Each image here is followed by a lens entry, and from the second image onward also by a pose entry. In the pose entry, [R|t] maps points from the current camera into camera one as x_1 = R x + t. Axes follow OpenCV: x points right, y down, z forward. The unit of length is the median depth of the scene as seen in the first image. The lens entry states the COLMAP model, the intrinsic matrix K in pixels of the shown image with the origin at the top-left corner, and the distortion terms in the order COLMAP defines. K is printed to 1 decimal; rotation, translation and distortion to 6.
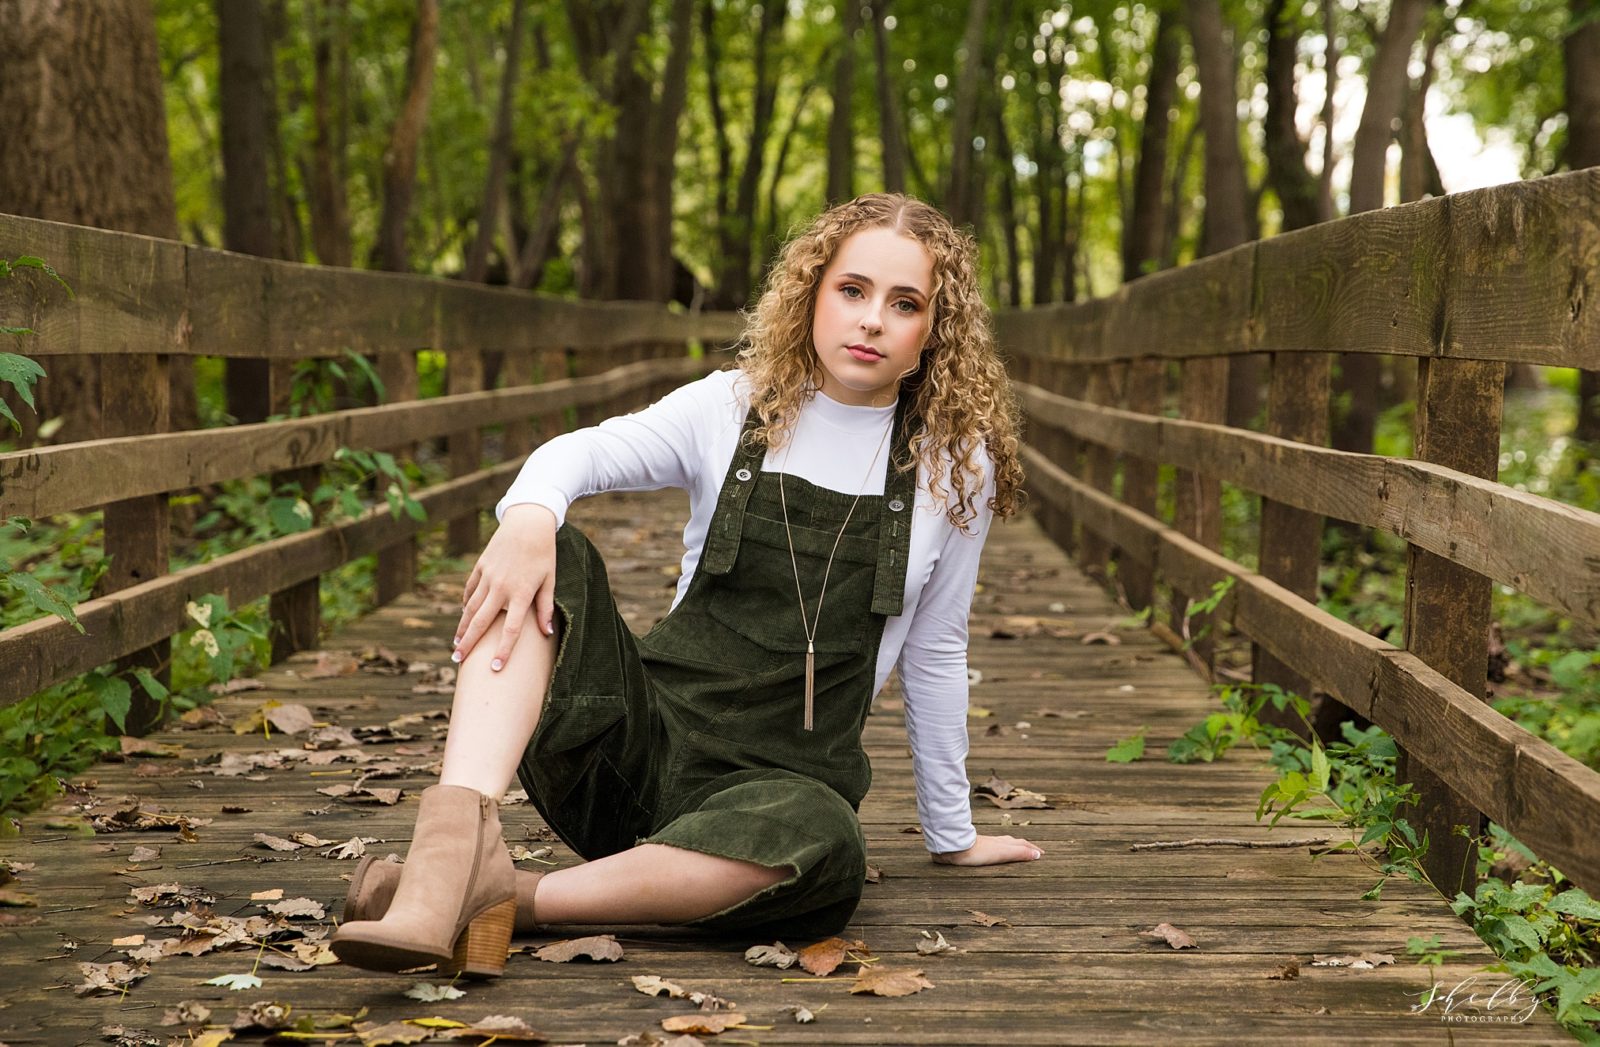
lens RADIAL K [[3470.4, 0, 800.0], [0, 3470.4, 523.5], [0, 0, 1]] dist [0.310254, 0.009442]
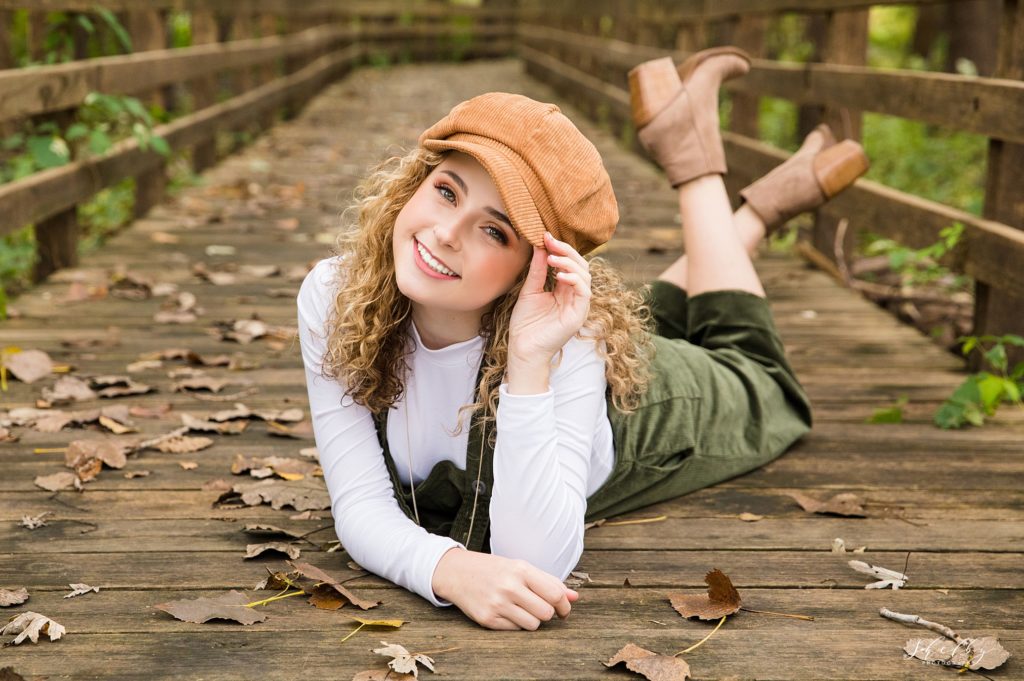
lens RADIAL K [[2046.8, 0, 457.0], [0, 2046.8, 340.4], [0, 0, 1]] dist [0.185577, 0.083231]
pose [[0.999736, -0.004956, 0.022447, -0.028797], [0.002623, 0.994701, 0.102775, -0.010496], [-0.022837, -0.102688, 0.994451, 0.331588]]
